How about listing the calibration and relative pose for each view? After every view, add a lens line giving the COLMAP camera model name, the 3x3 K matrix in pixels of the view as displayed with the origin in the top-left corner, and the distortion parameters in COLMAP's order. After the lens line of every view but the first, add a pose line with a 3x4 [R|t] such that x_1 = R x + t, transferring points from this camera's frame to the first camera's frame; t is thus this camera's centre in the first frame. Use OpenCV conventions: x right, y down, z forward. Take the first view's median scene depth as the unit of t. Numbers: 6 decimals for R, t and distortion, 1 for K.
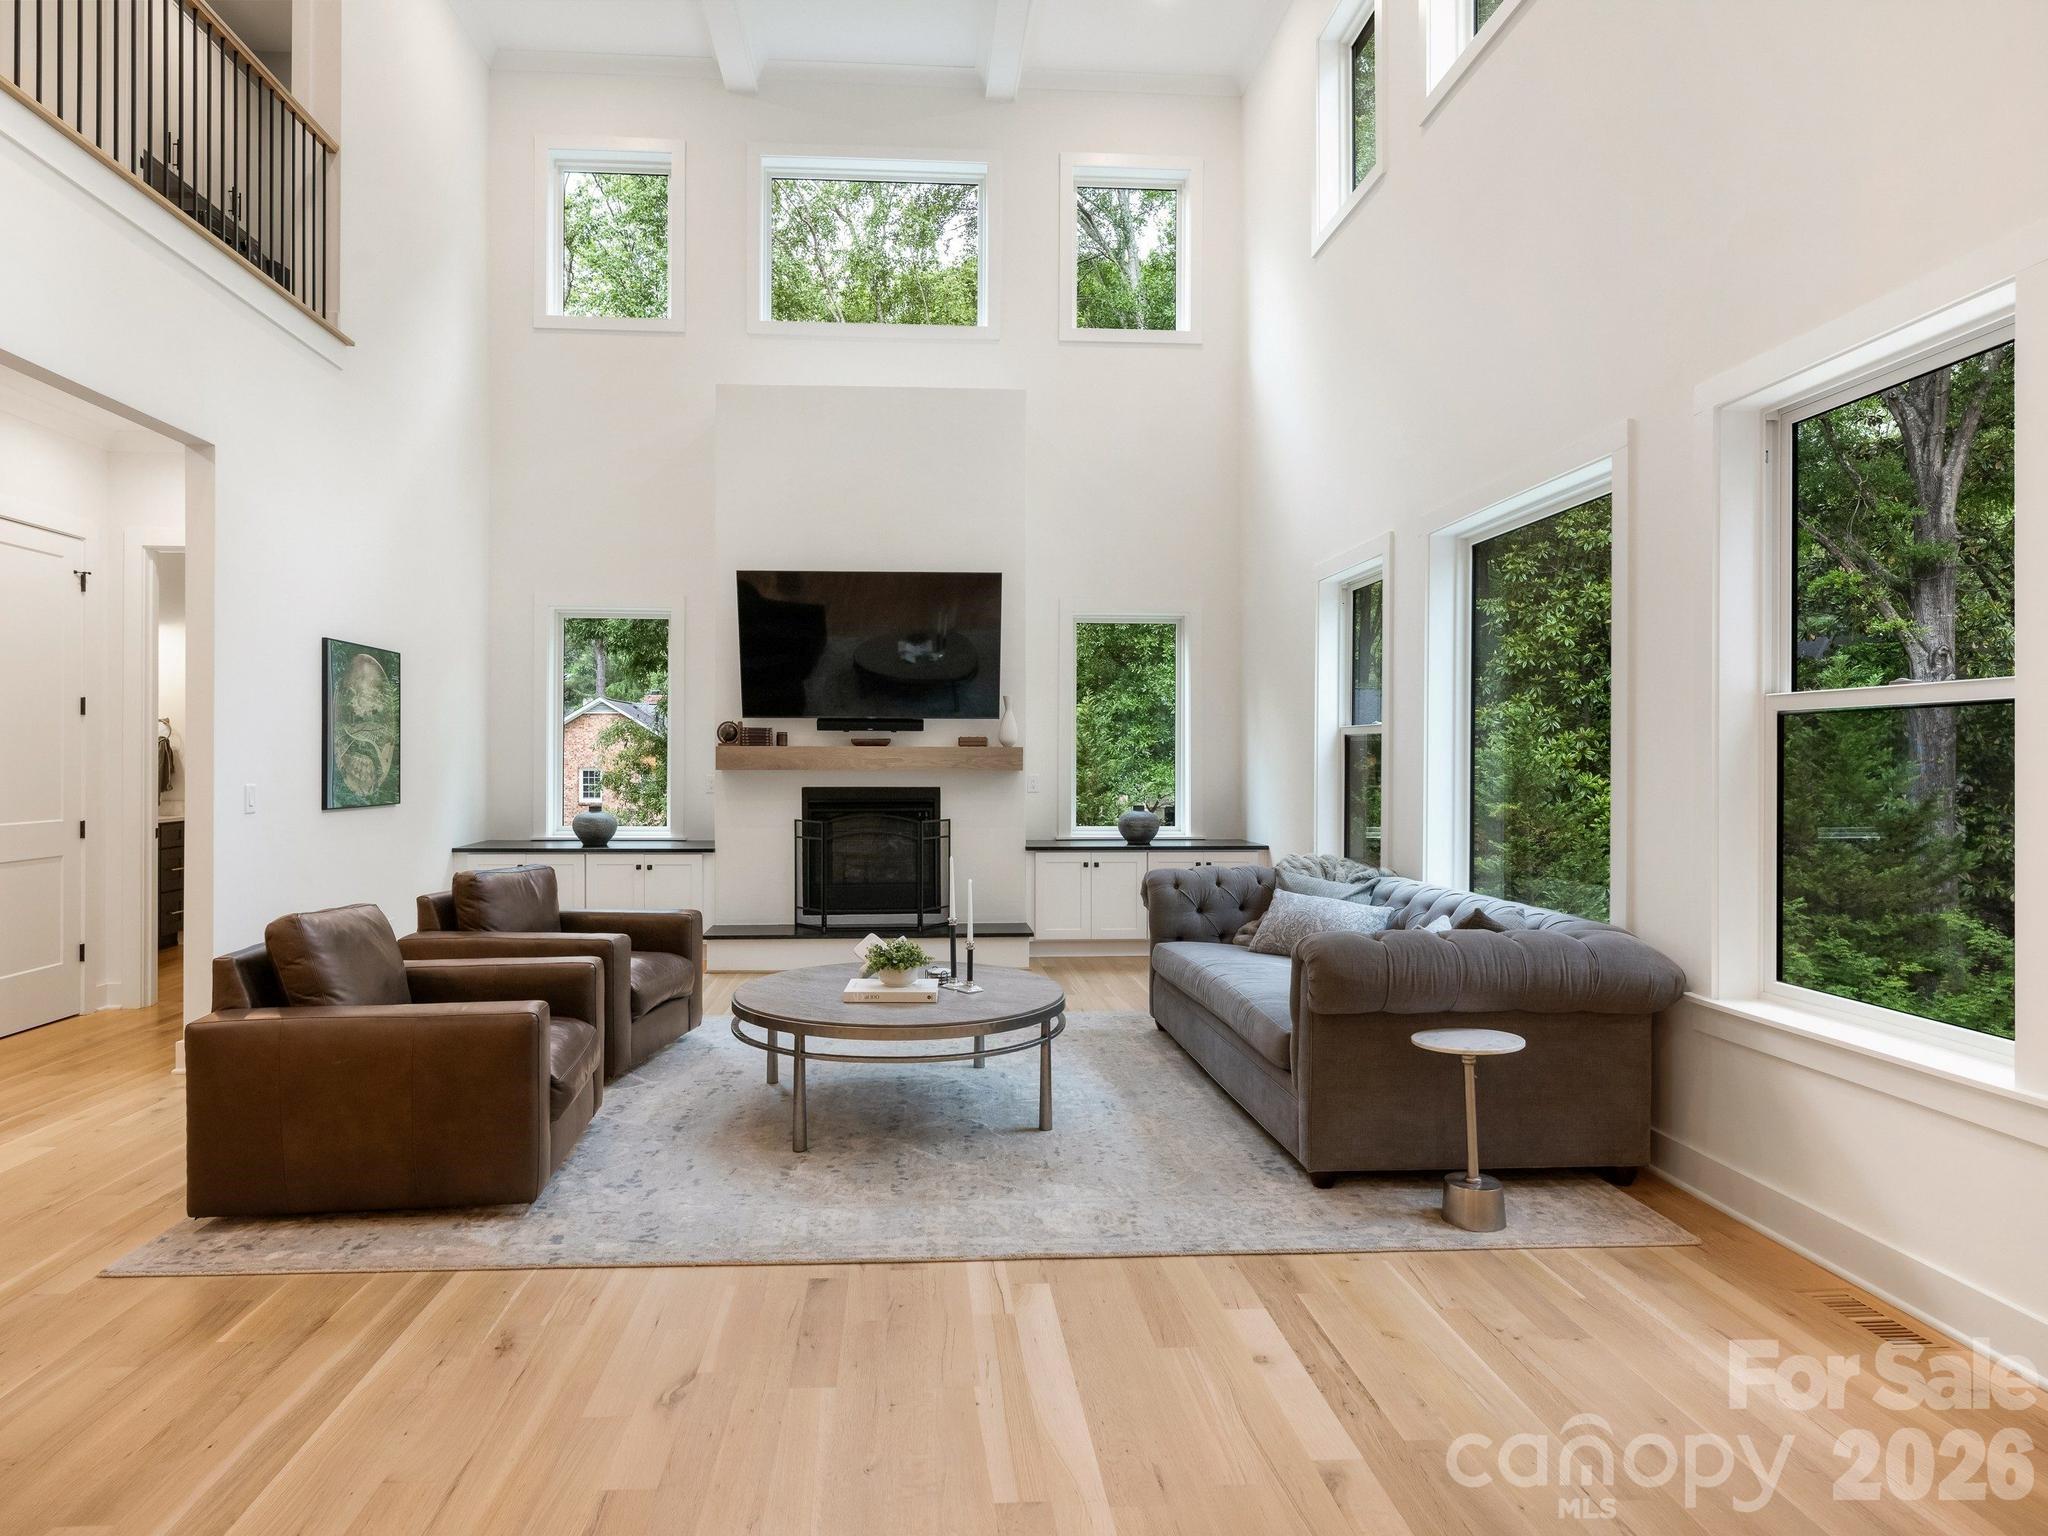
lens RADIAL K [[1169.1, 0, 948.3], [0, 1169.1, 756.3], [0, 0, 1]] dist [-0.012053, 0.003505]
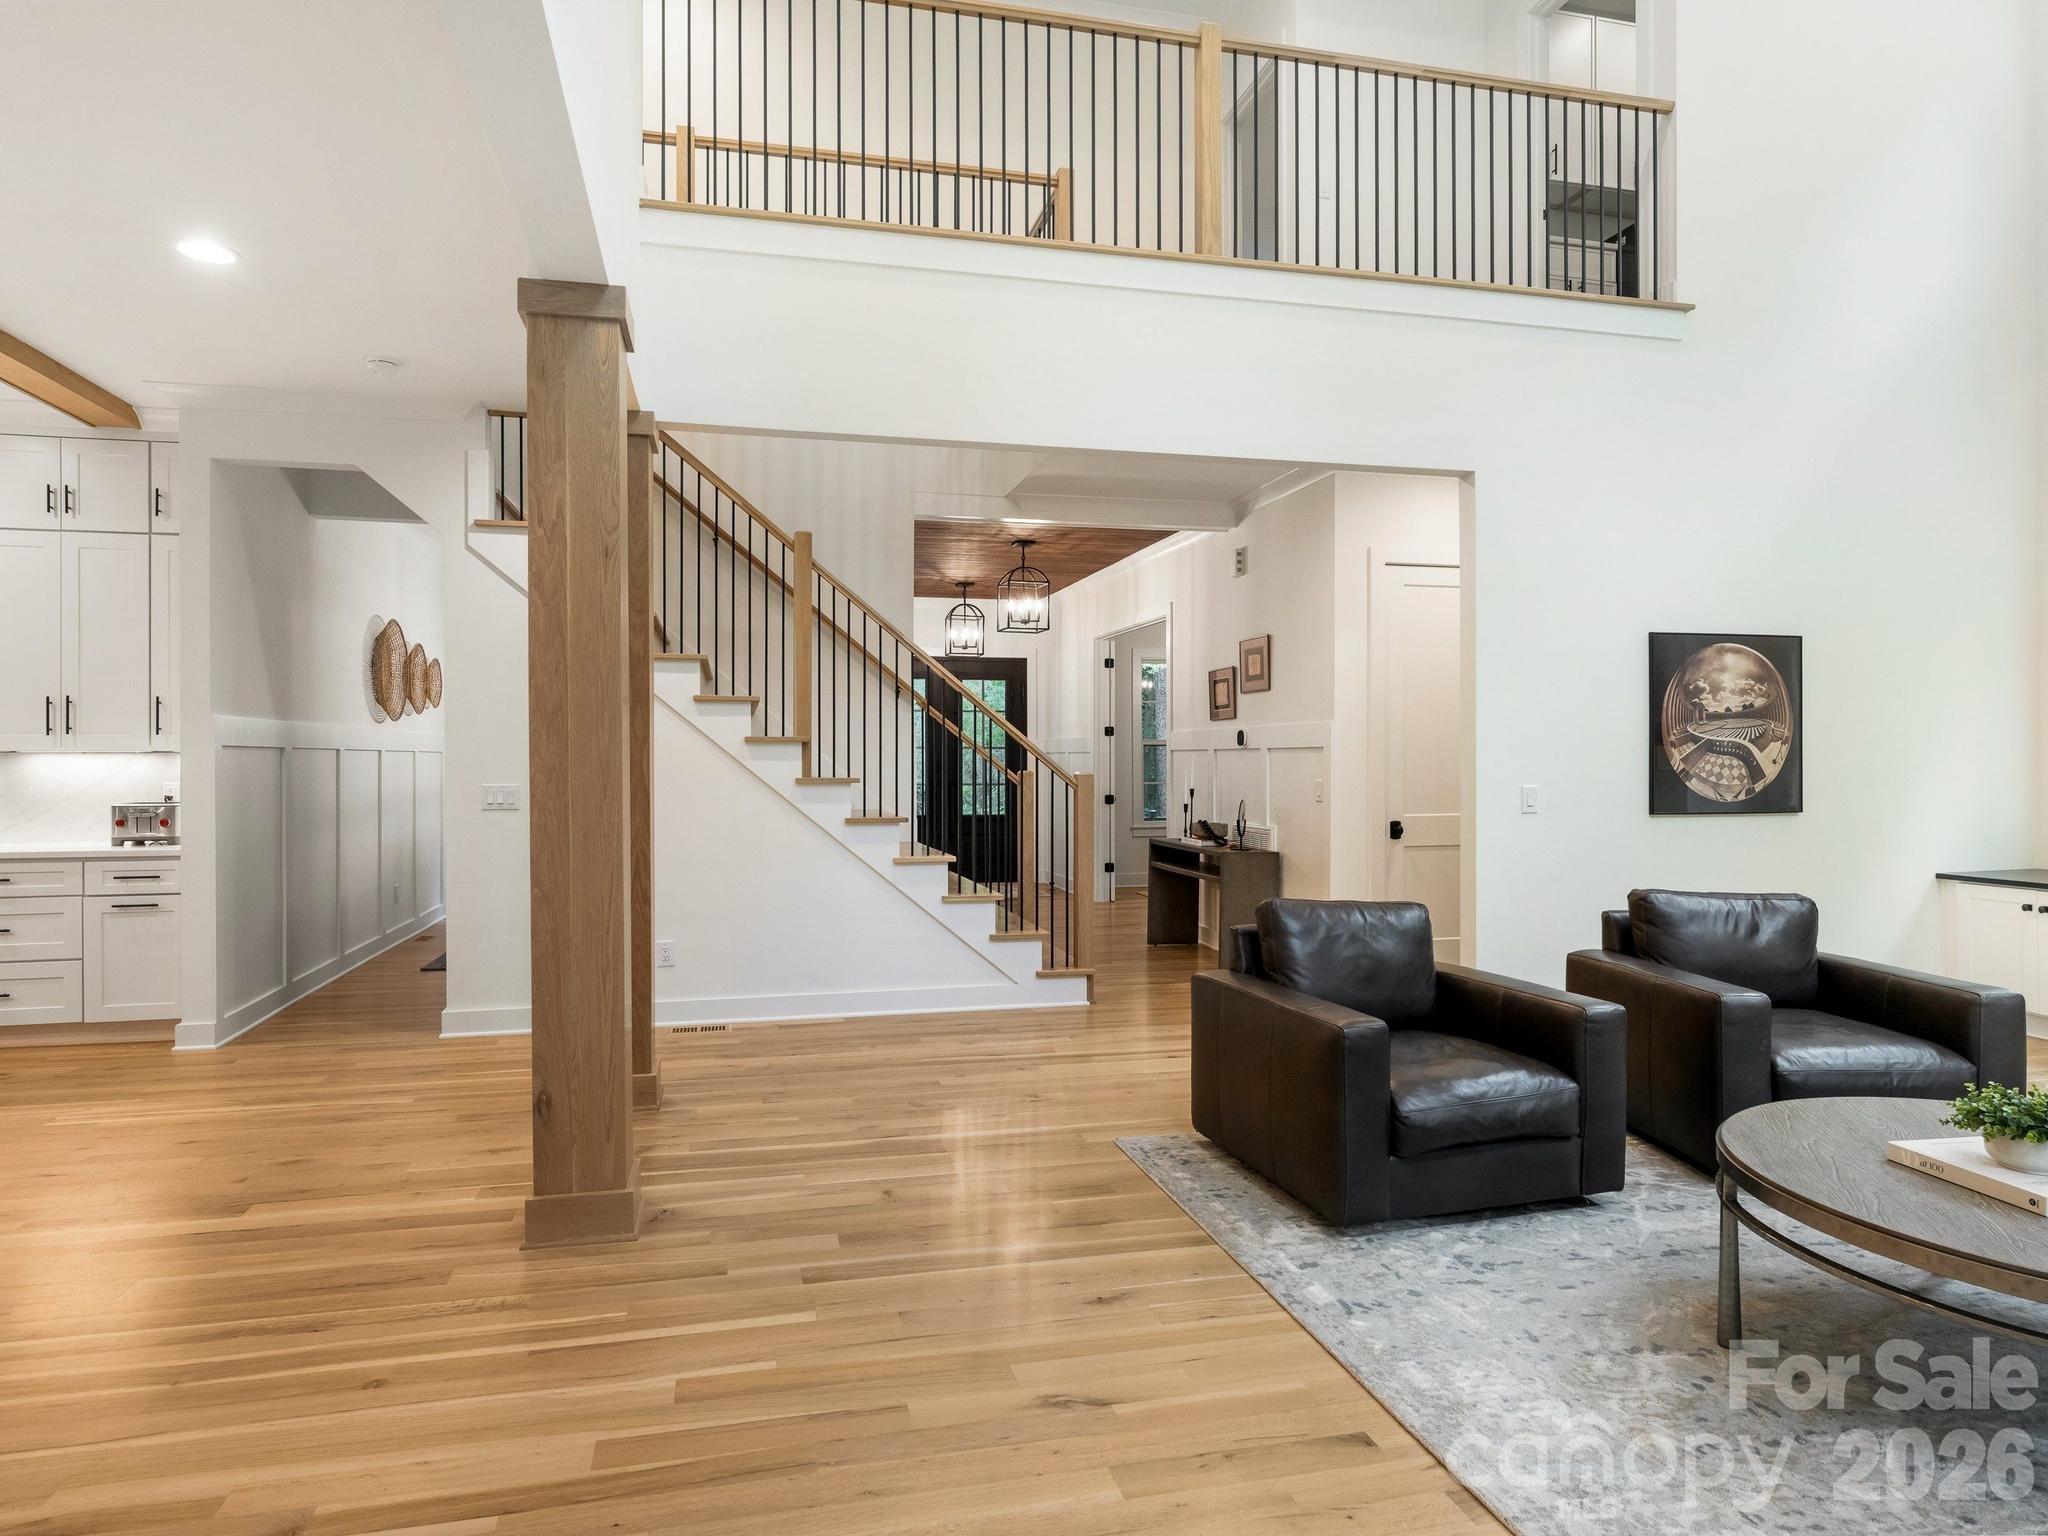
lens RADIAL K [[1169.1, 0, 1014.8], [0, 1169.1, 758.1], [0, 0, 1]] dist [-0.012053, 0.003505]
pose [[0.191371, -0.002576, -0.981514, 0.513920], [0.006081, 0.999980, -0.001439, -0.002553], [0.981499, -0.005693, 0.191383, 0.533687]]
